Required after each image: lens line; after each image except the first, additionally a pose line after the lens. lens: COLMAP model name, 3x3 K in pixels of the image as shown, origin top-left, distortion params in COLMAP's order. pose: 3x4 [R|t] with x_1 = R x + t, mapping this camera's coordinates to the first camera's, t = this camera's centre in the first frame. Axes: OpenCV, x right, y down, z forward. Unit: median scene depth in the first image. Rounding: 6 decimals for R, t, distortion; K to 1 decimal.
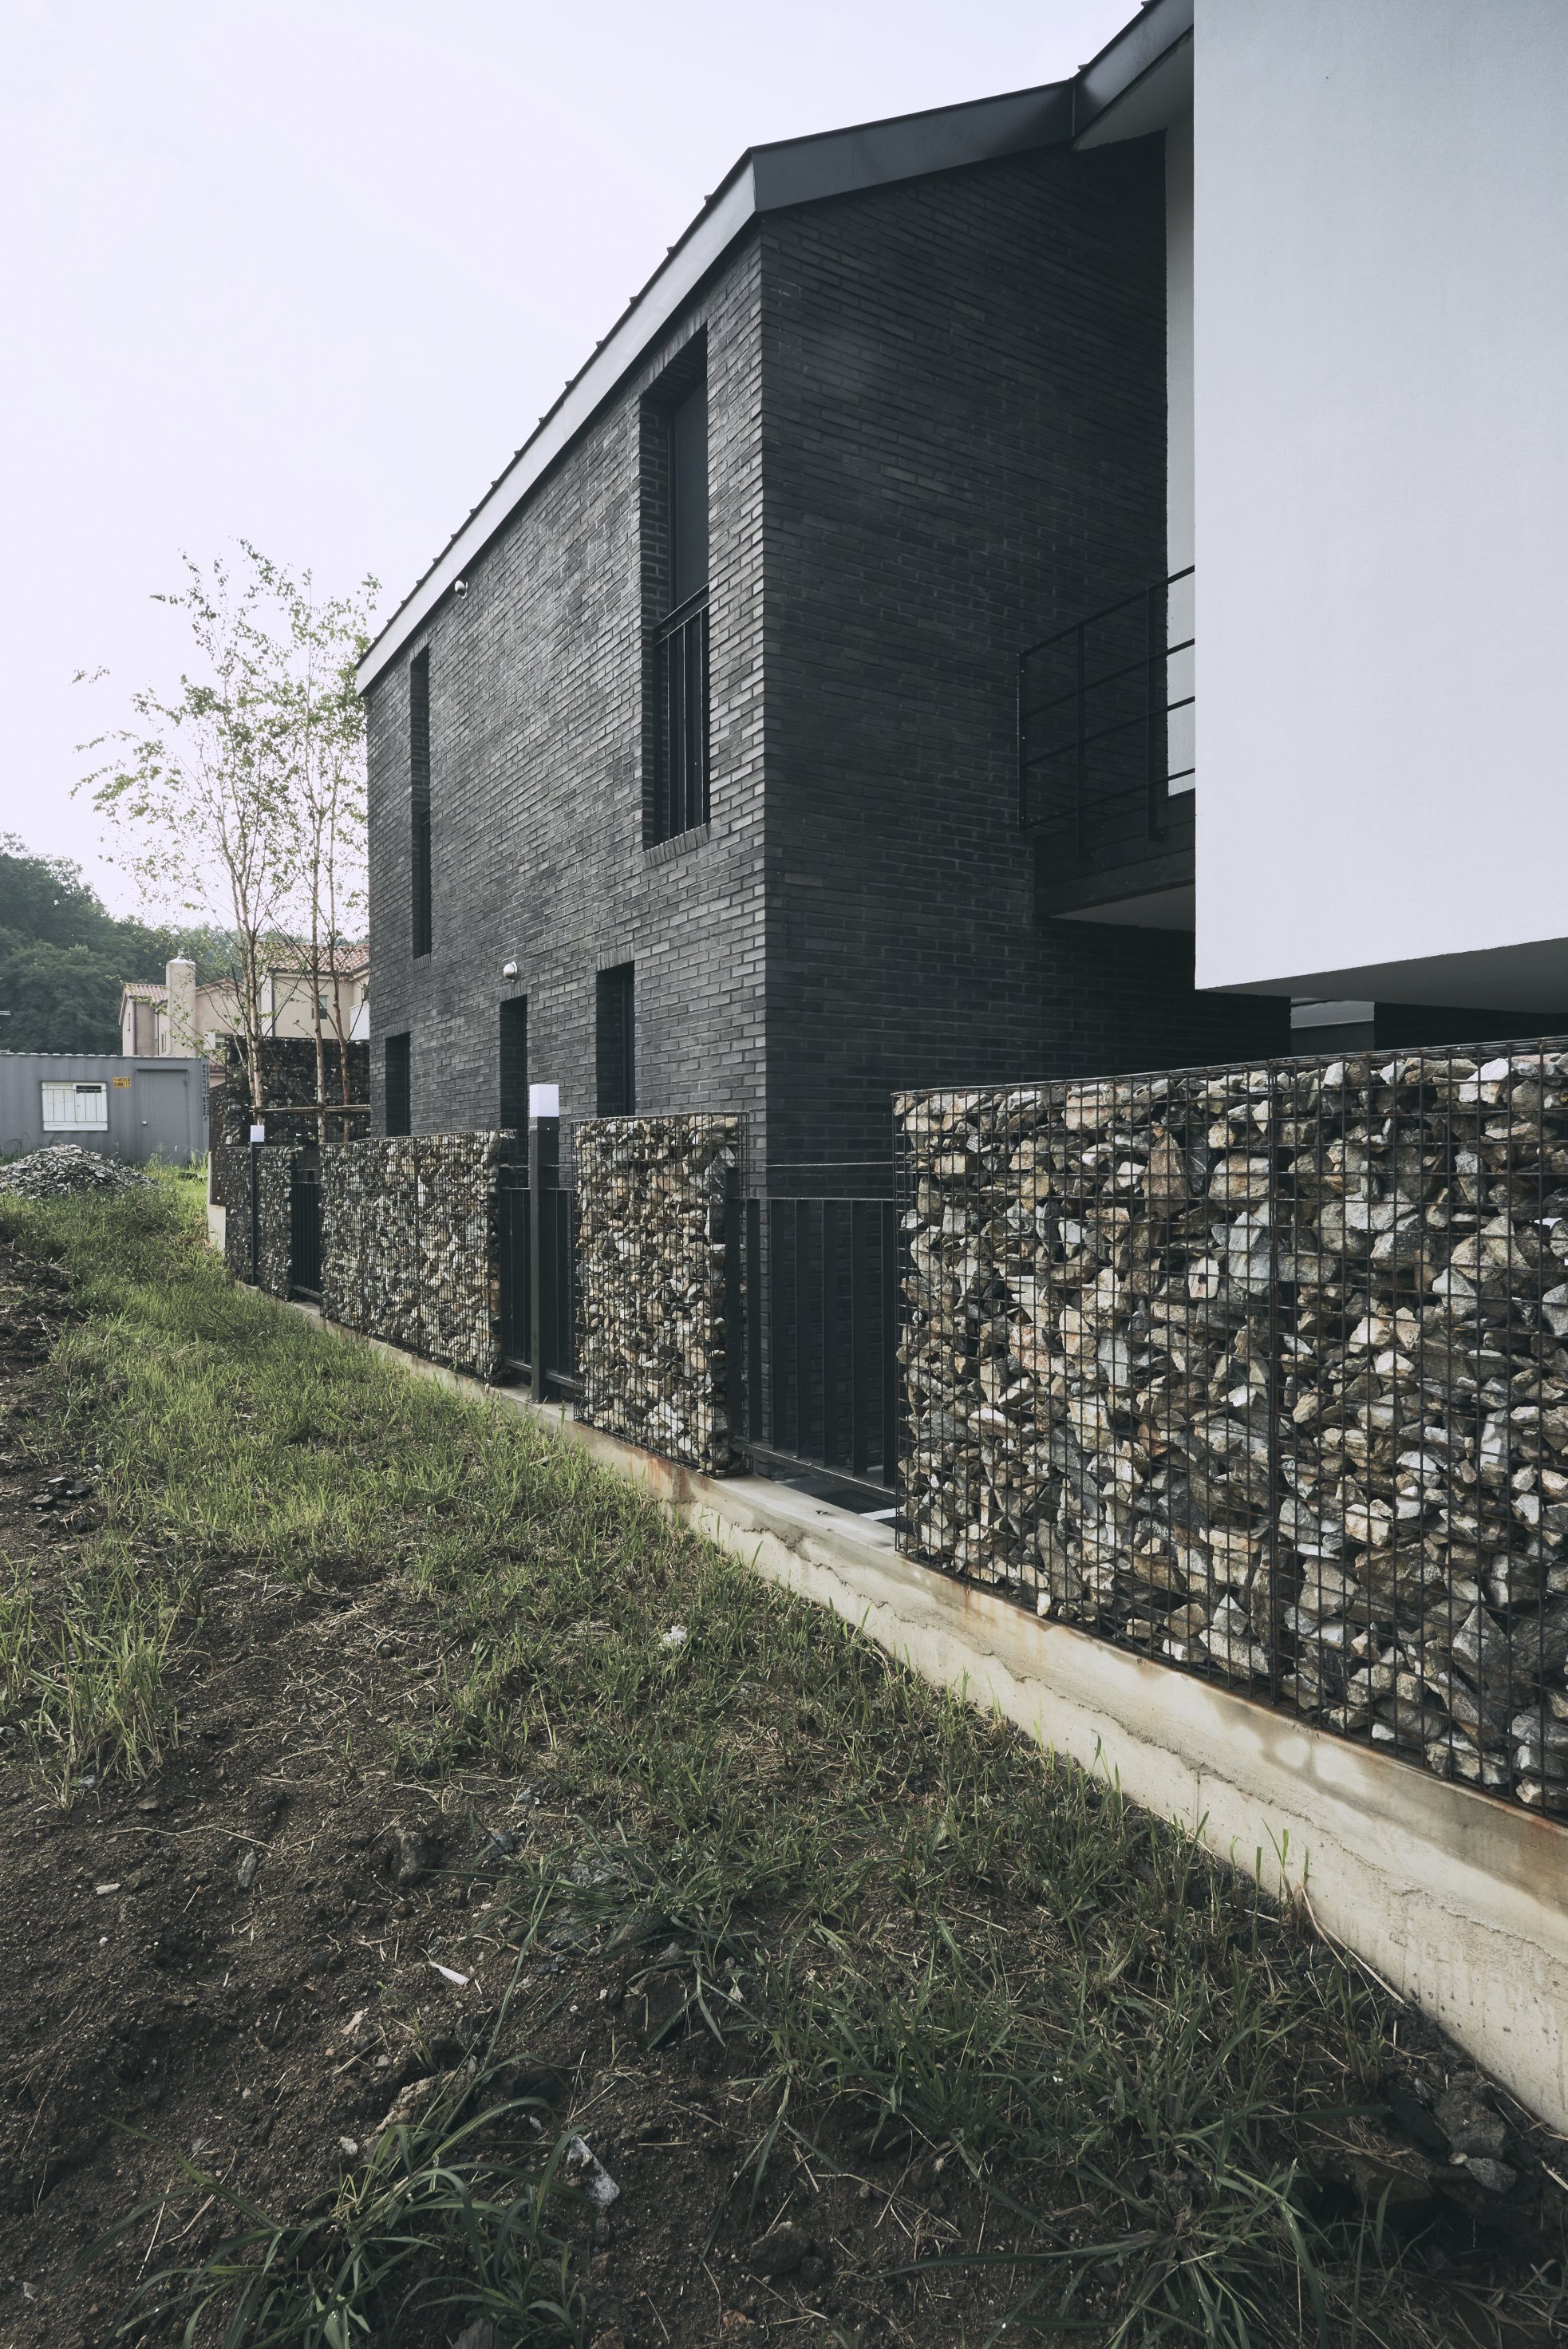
lens RADIAL K [[1361.7, 0, 784.0], [0, 1361.7, 1174.5], [0, 0, 1]] dist [-0.003163, -0.001657]
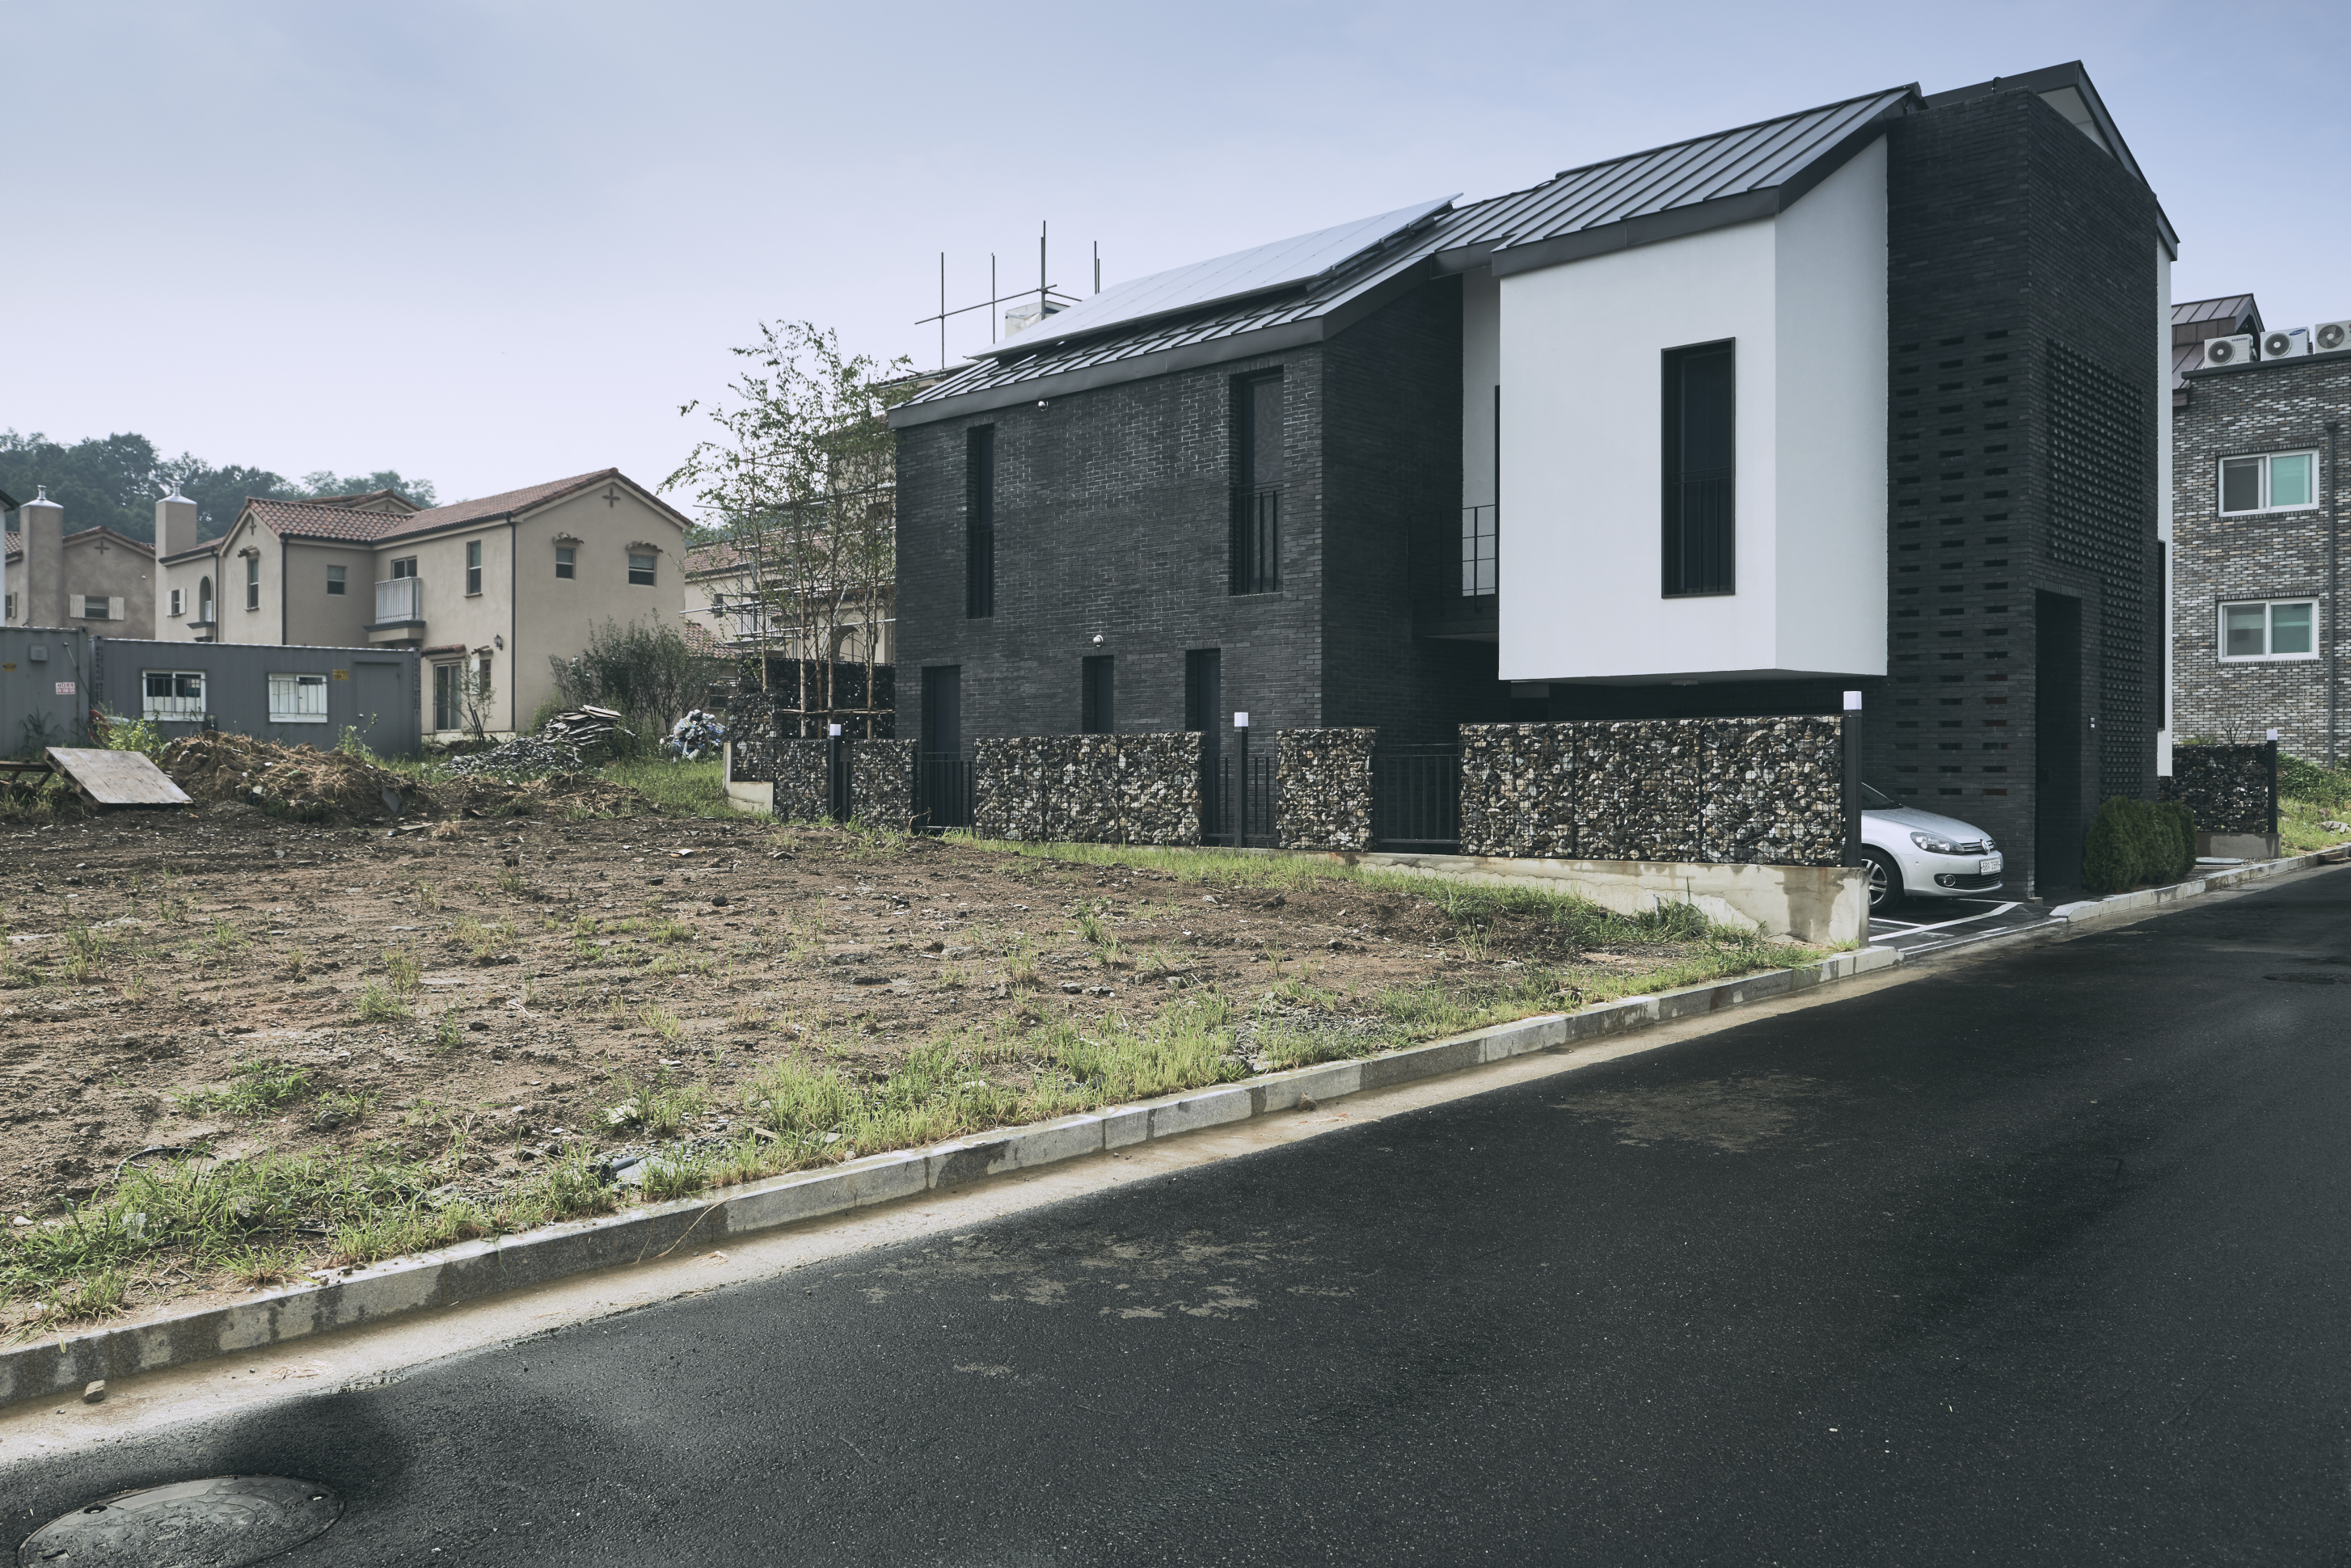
lens RADIAL K [[1849.3, 0, 1175.5], [0, 1849.3, 784.0], [0, 0, 1]] dist [-0.042856, -0.000065]
pose [[0.963358, 0.007733, 0.268108, -1.985551], [-0.006068, 0.999957, -0.007040, 0.139470], [-0.268151, 0.005155, 0.963363, -3.545828]]
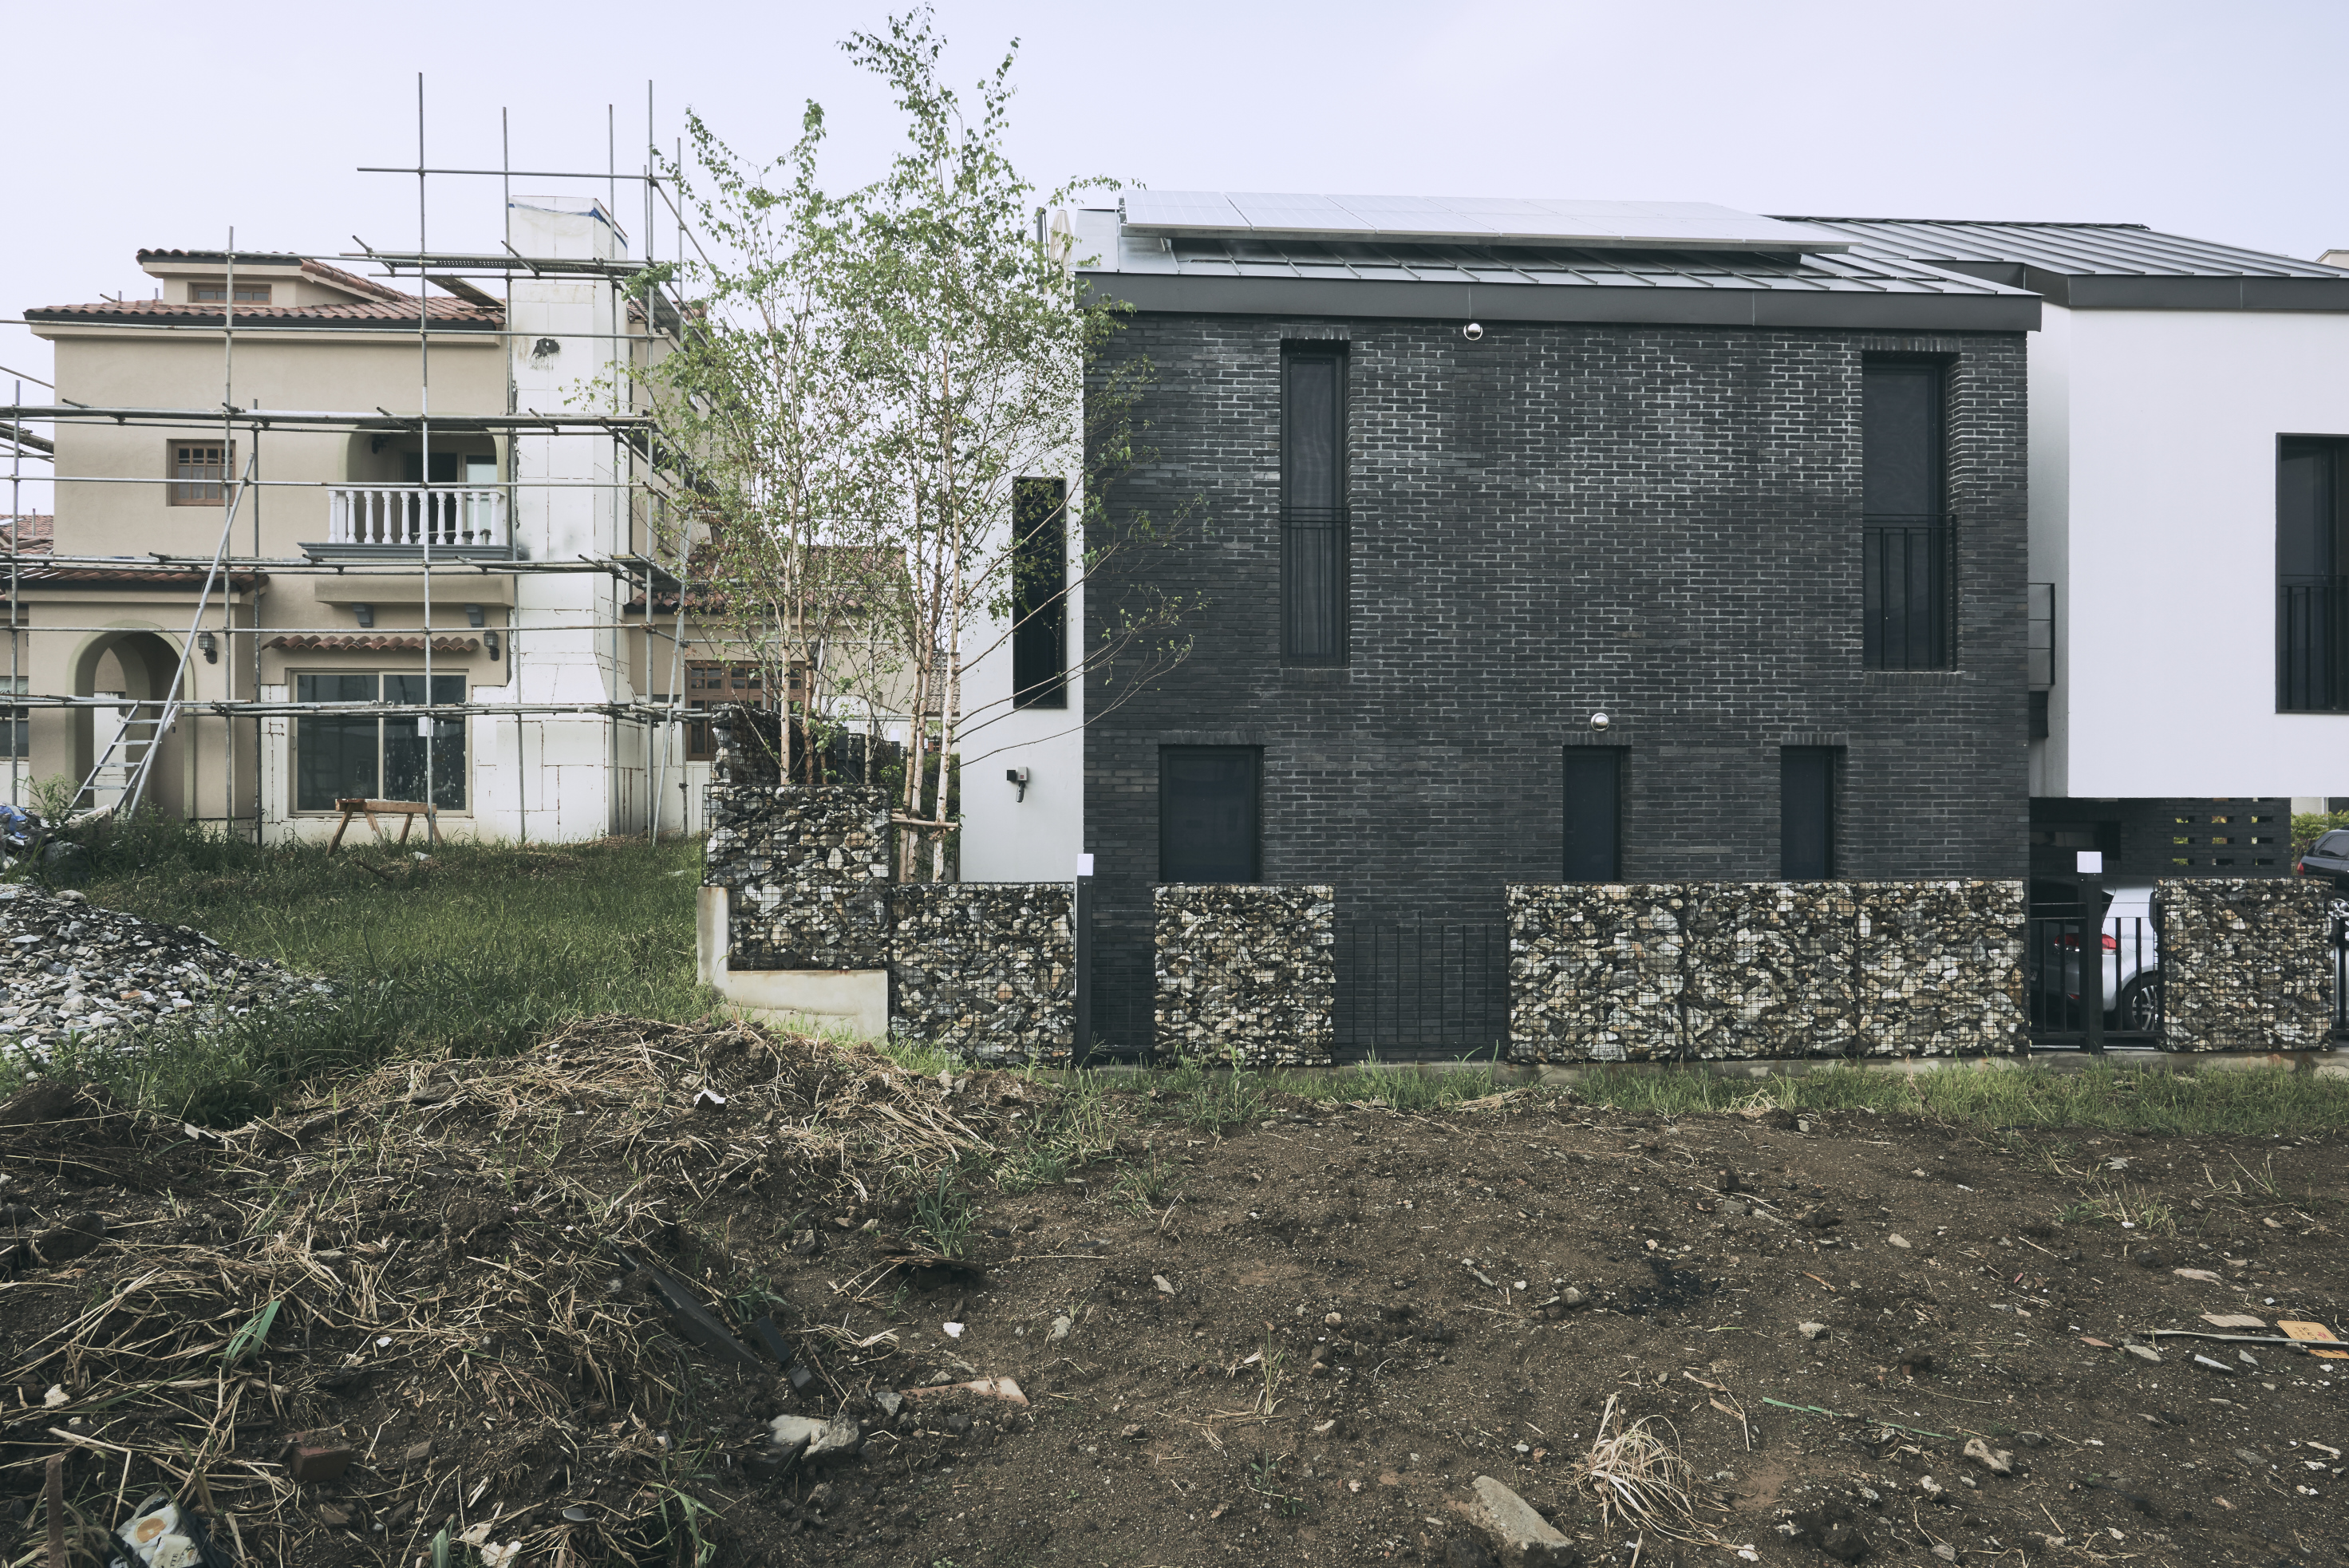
lens RADIAL K [[1361.7, 0, 1174.5], [0, 1361.7, 784.0], [0, 0, 1]] dist [-0.003163, -0.001657]
pose [[0.460353, 0.012760, 0.887644, -3.611738], [0.004795, 0.999846, -0.016860, -0.215304], [-0.887723, 0.012018, 0.460221, 2.124994]]
